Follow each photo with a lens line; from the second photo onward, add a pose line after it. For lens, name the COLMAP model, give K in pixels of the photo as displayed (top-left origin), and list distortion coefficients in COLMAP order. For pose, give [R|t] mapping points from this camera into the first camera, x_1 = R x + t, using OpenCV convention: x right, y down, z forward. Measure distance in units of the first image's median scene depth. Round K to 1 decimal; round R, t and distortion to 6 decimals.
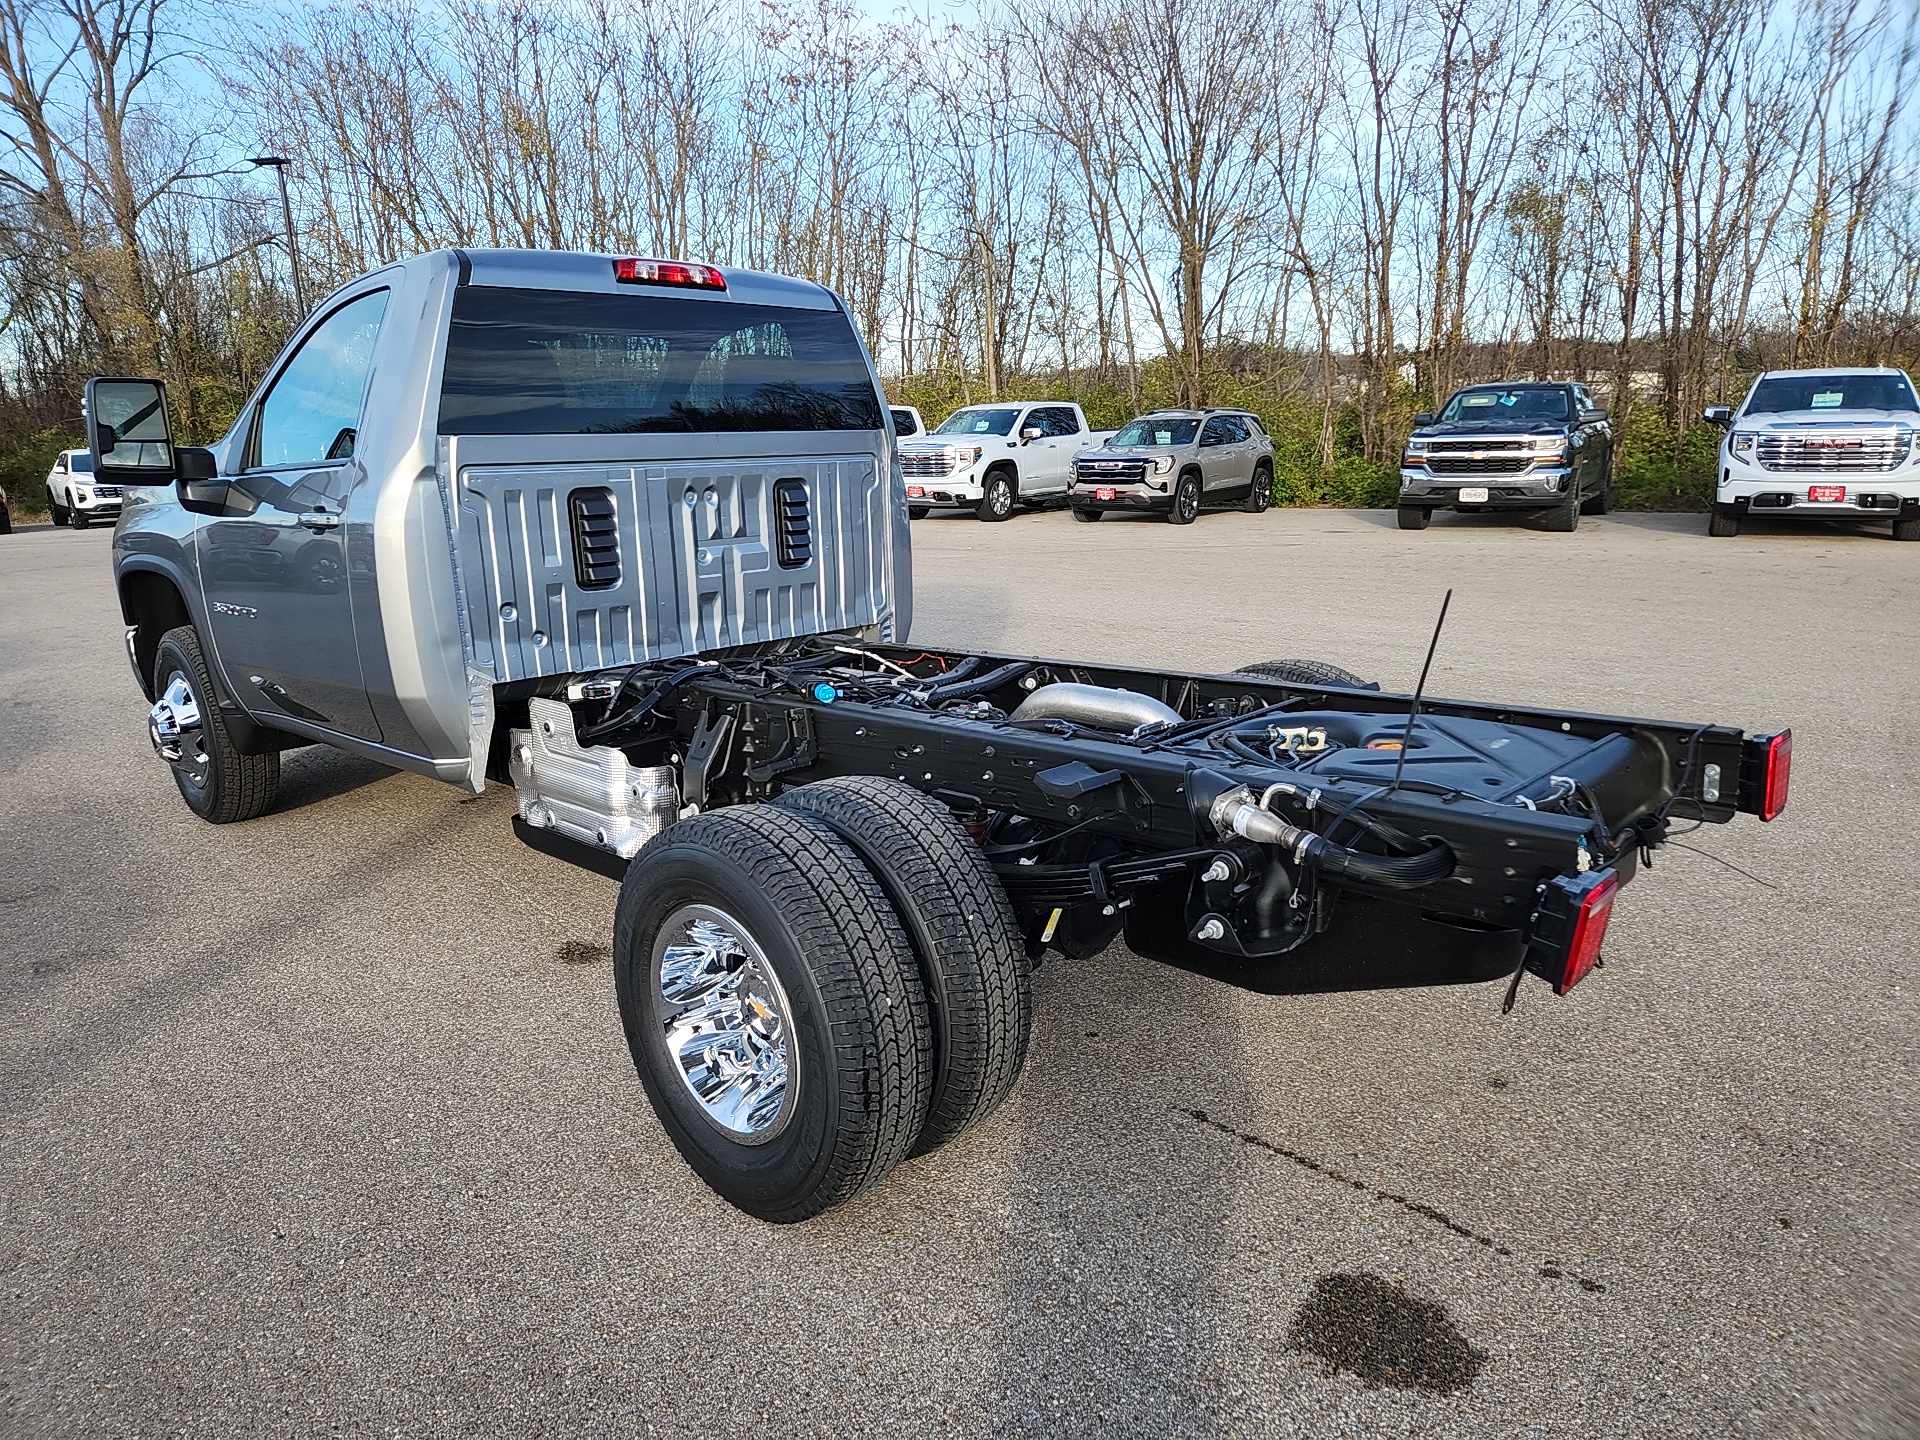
lens RADIAL K [[1277.1, 0, 931.7], [0, 1277.1, 746.1], [0, 0, 1]] dist [0.068944, -0.053080]
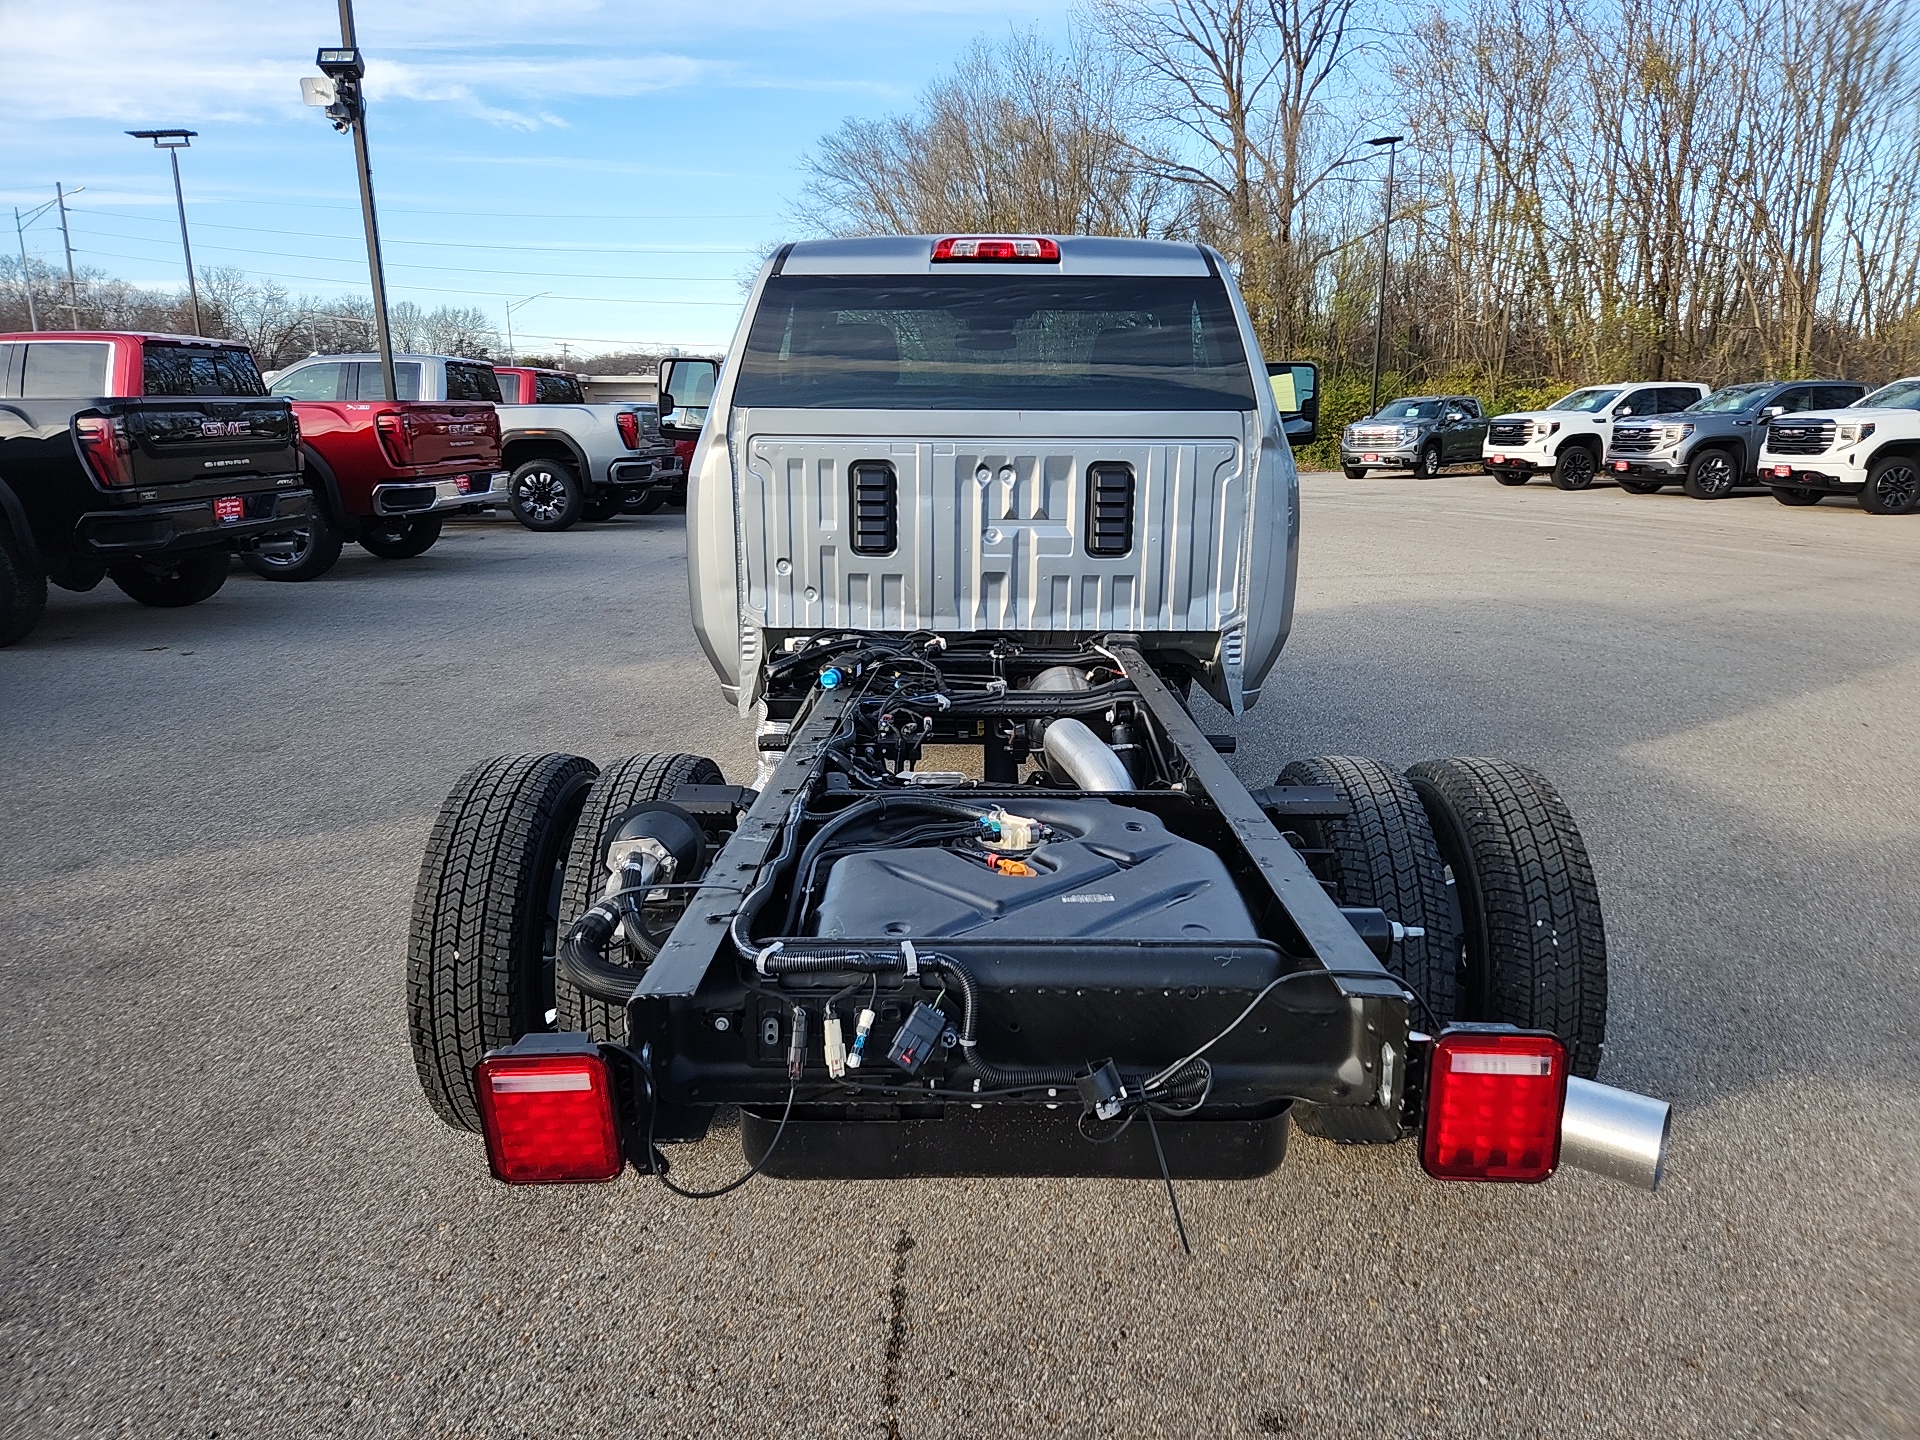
lens RADIAL K [[1277.1, 0, 962.1], [0, 1277.1, 734.2], [0, 0, 1]] dist [0.068944, -0.053080]
pose [[0.700145, 0.201104, -0.685095, 0.511344], [-0.190453, 0.977352, 0.092257, -0.083572], [0.688132, 0.065885, 0.722588, 0.275574]]
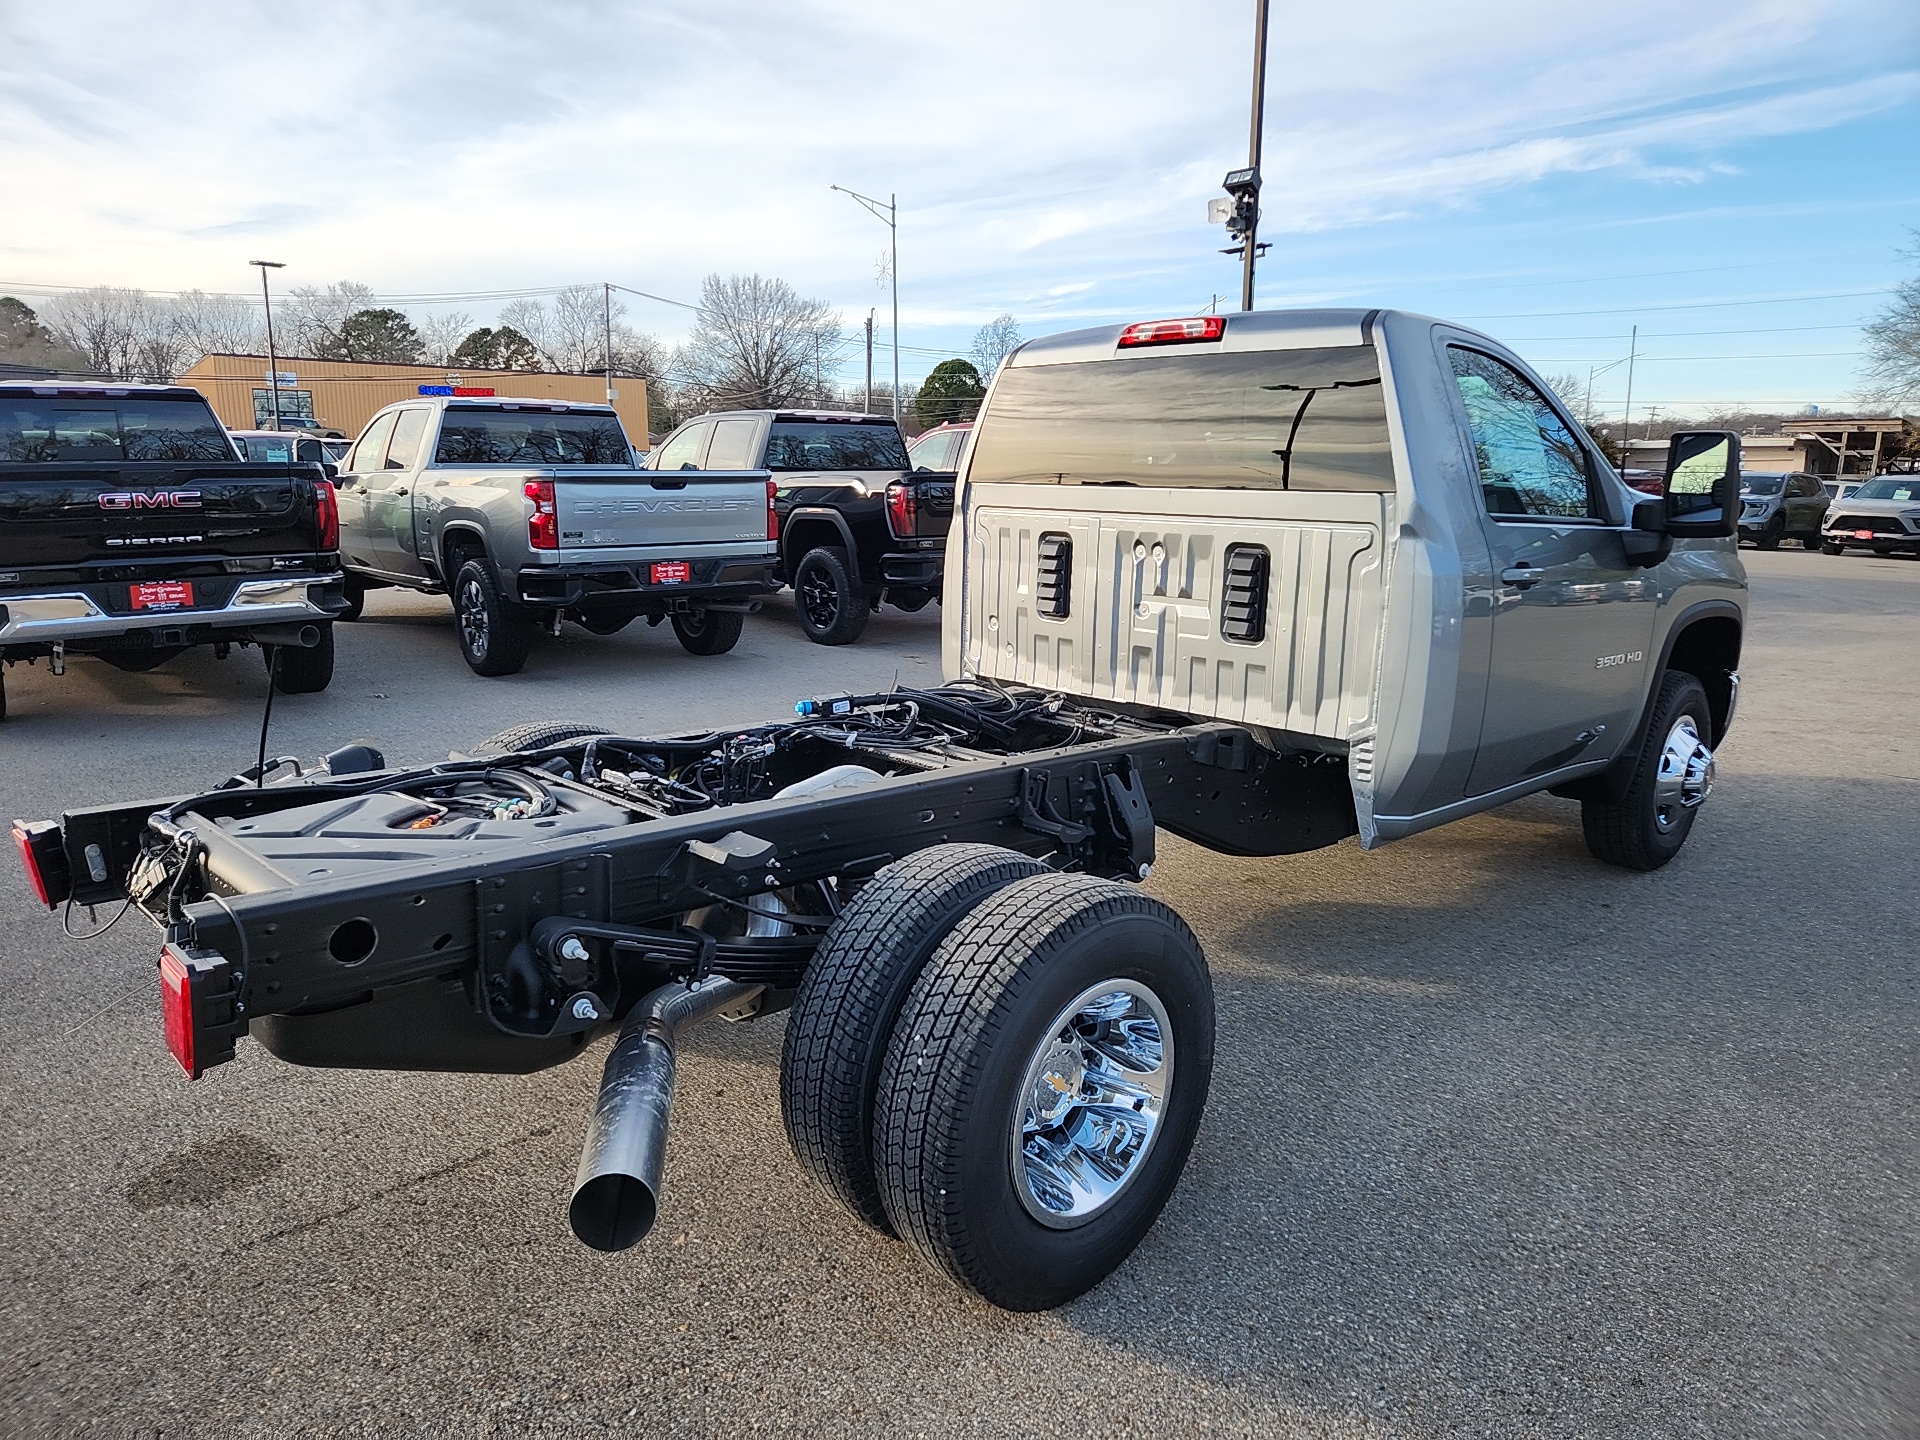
lens RADIAL K [[1277.1, 0, 942.8], [0, 1277.1, 716.0], [0, 0, 1]] dist [0.068944, -0.053080]
pose [[-0.016317, 0.214356, -0.976619, 0.807154], [-0.250550, 0.944710, 0.211538, -0.239647], [0.967966, 0.248144, 0.038293, 0.824911]]
